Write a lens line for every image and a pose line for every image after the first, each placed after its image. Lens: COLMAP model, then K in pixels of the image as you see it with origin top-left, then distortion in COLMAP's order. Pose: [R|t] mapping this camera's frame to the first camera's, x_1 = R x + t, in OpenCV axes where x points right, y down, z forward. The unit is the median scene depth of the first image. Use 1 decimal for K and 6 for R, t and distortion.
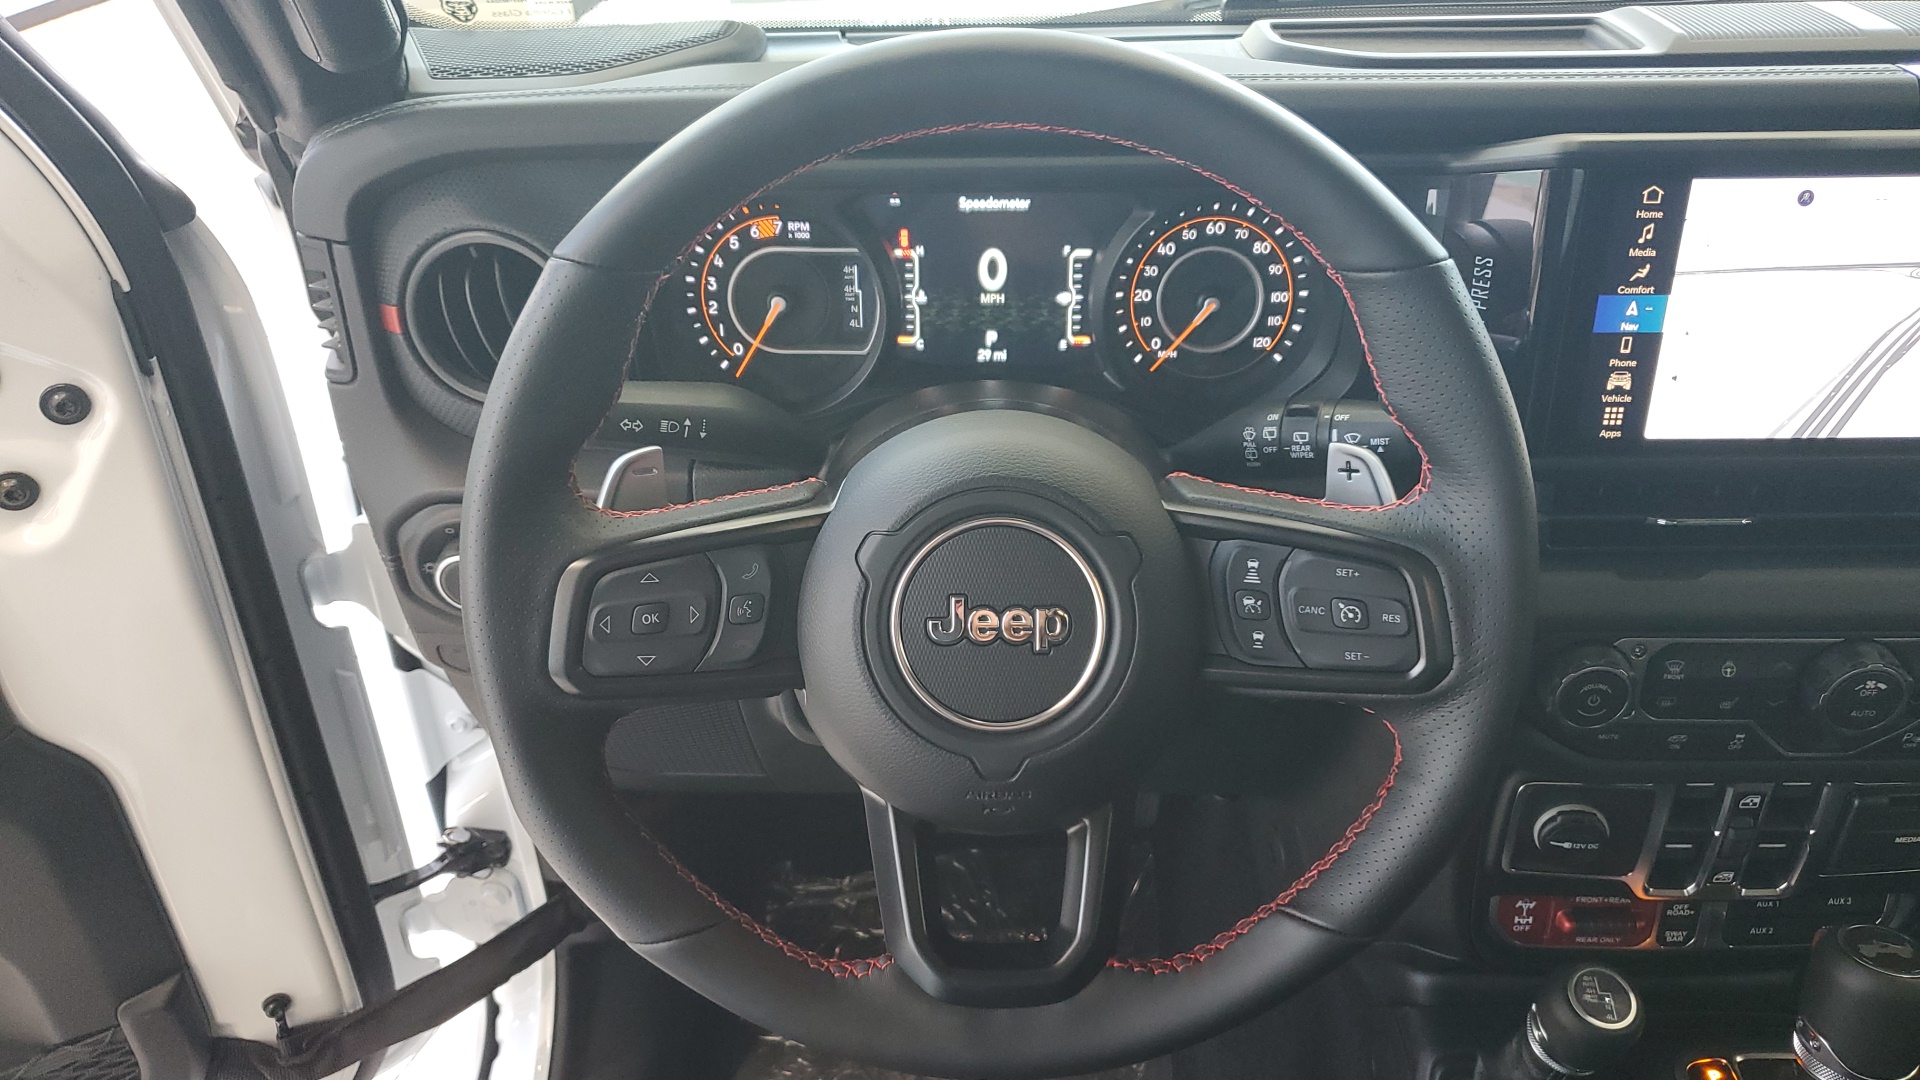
lens RADIAL K [[1497.1, 0, 970.4], [0, 1497.1, 536.0], [0, 0, 1]] dist [0.043775, -0.060812]
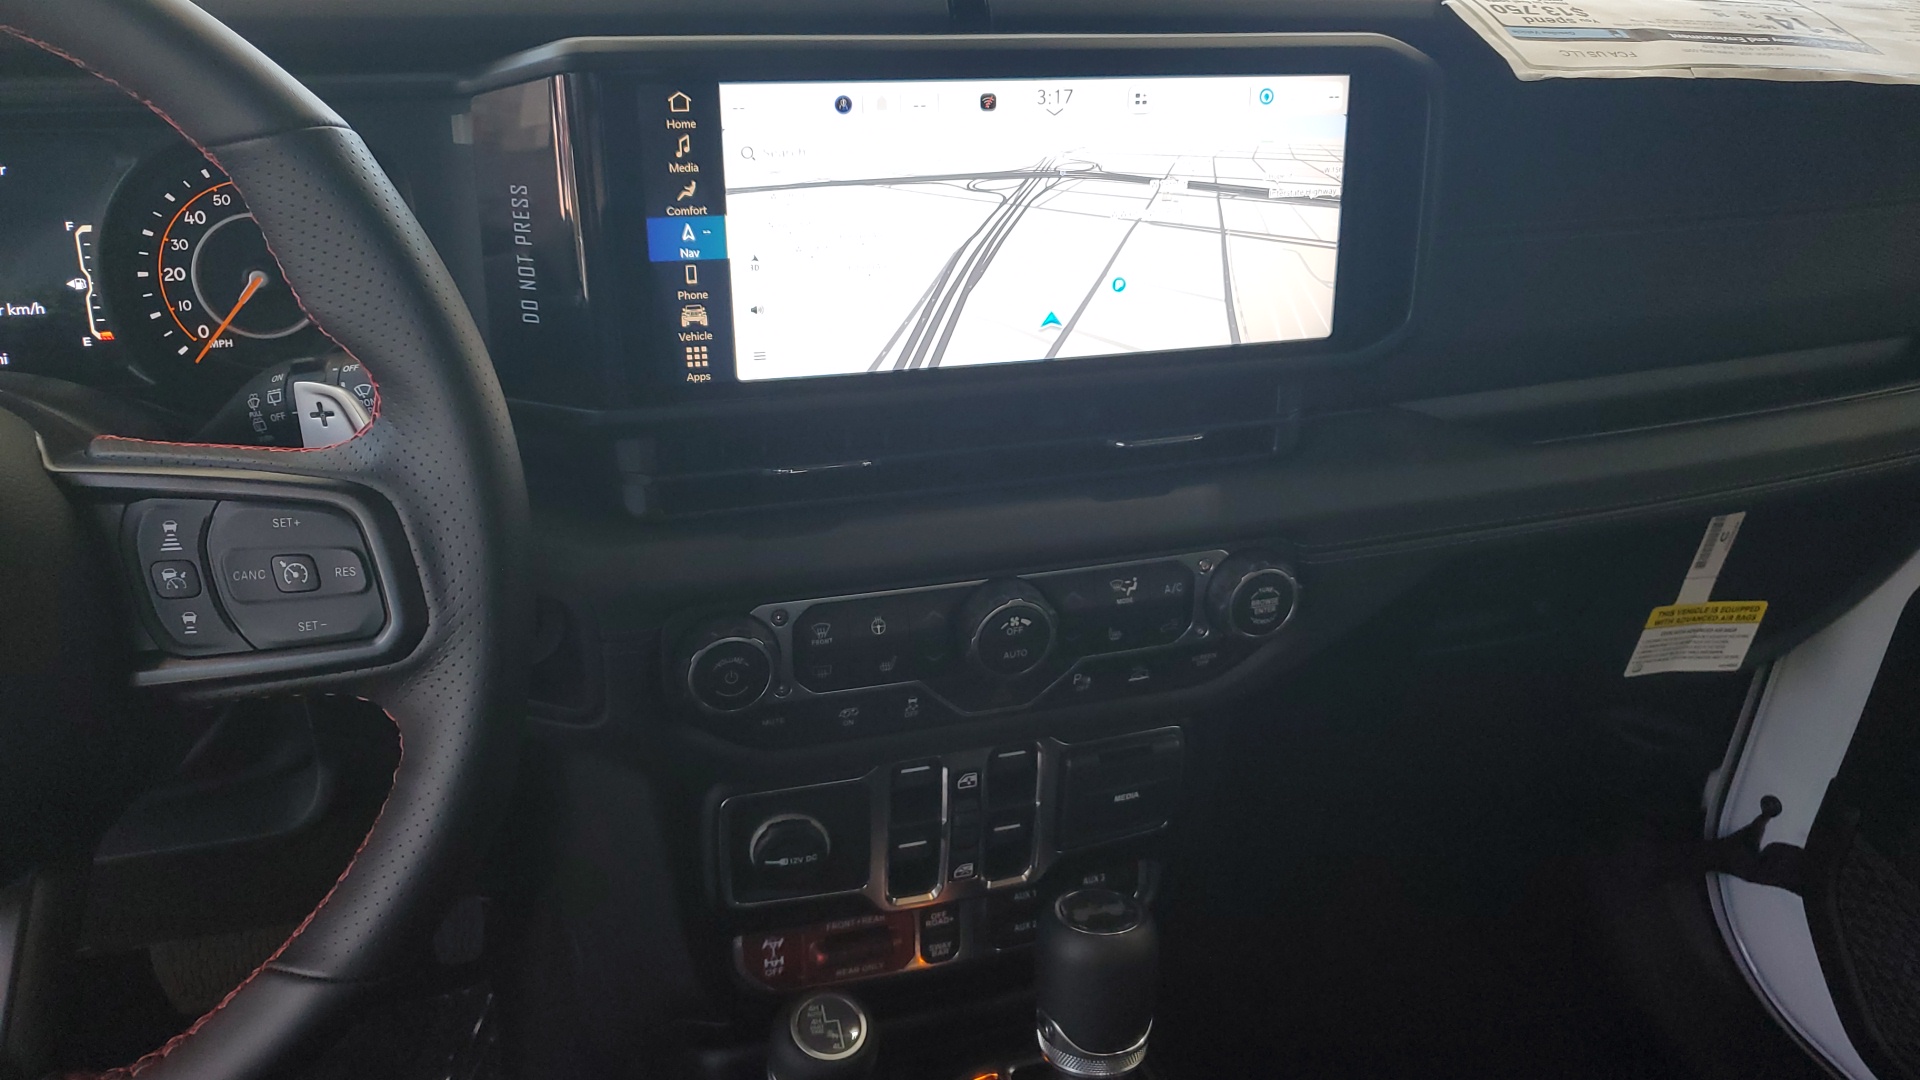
lens RADIAL K [[1497.1, 0, 966.7], [0, 1497.1, 531.8], [0, 0, 1]] dist [0.043775, -0.060812]
pose [[0.951491, -0.097536, 0.291806, 0.279166], [0.129703, 0.987186, -0.092954, 0.117119], [-0.279001, 0.126293, 0.951950, 0.100460]]
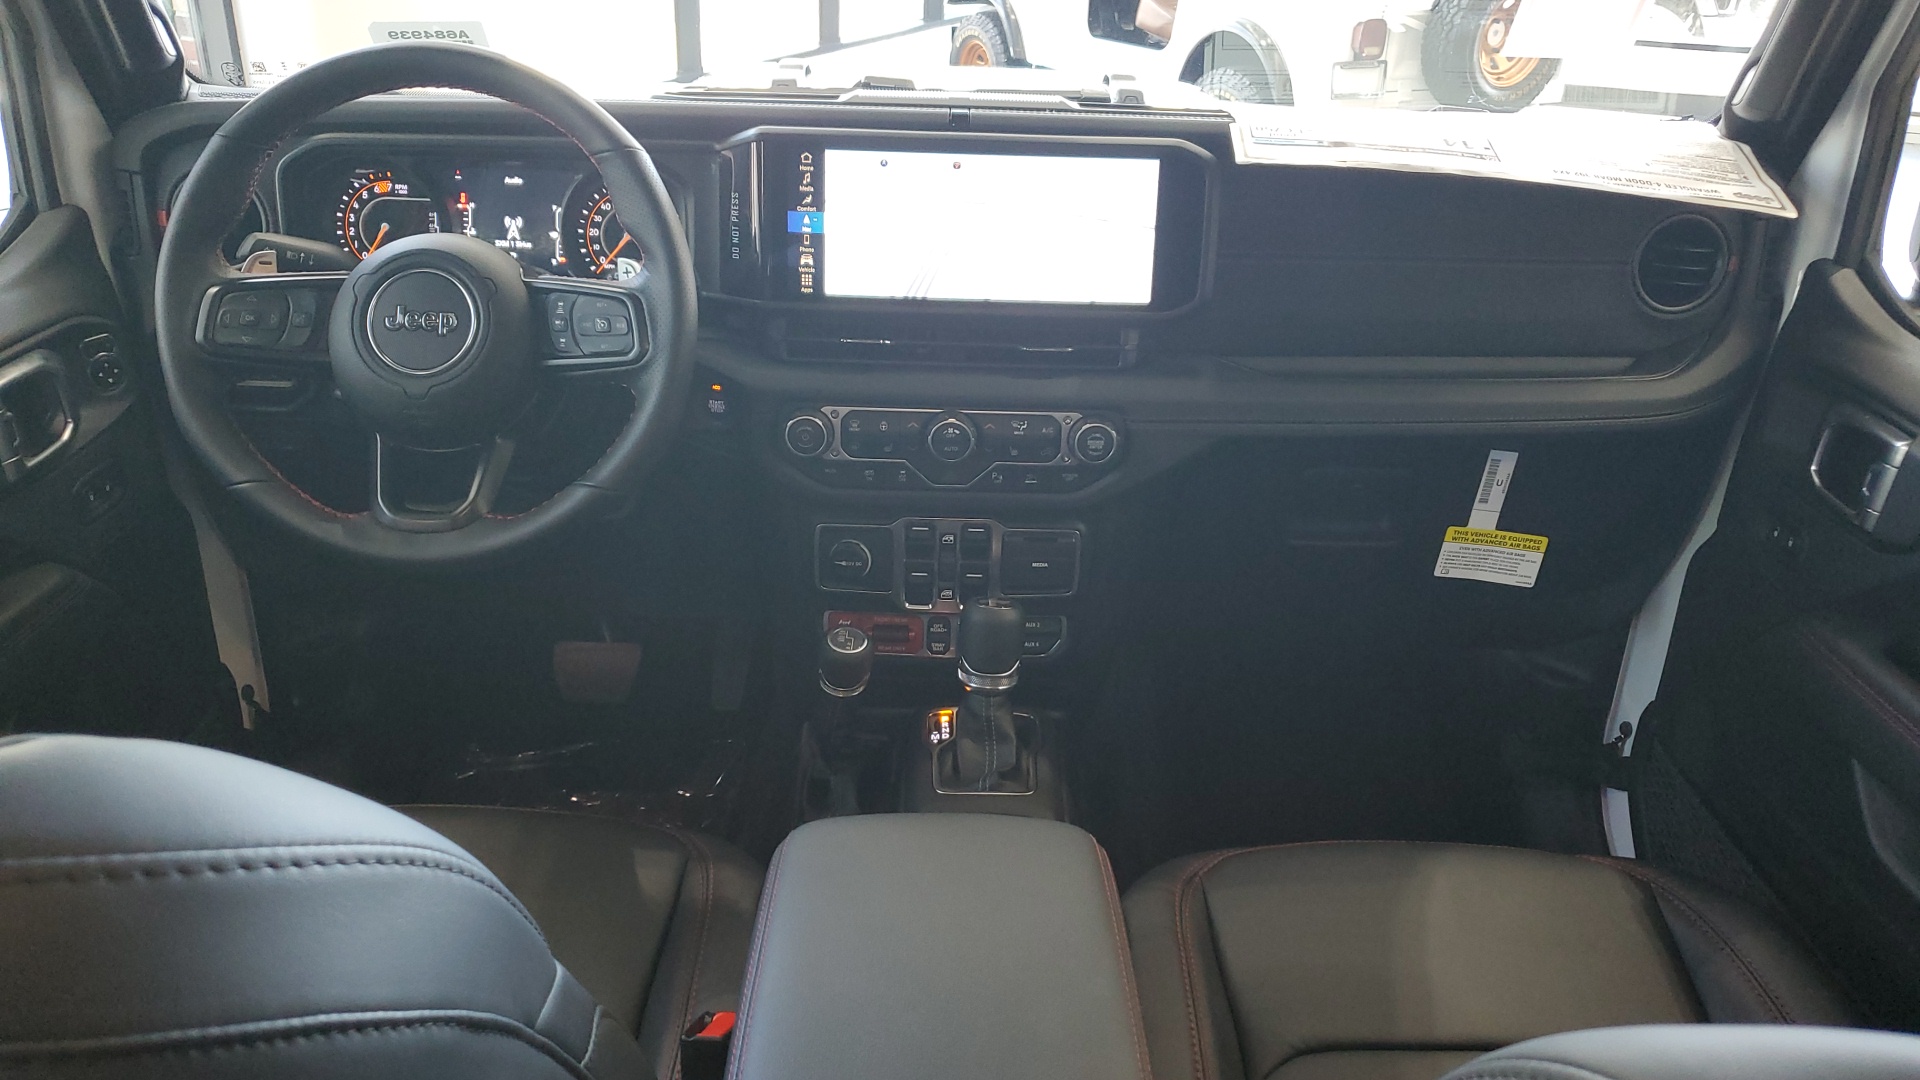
lens RADIAL K [[1497.1, 0, 955.8], [0, 1497.1, 536.4], [0, 0, 1]] dist [0.043775, -0.060812]
pose [[0.999455, 0.031962, 0.008289, 0.552031], [-0.029643, 0.979102, -0.201199, 0.551772], [-0.014547, 0.200843, 0.979515, -0.703113]]
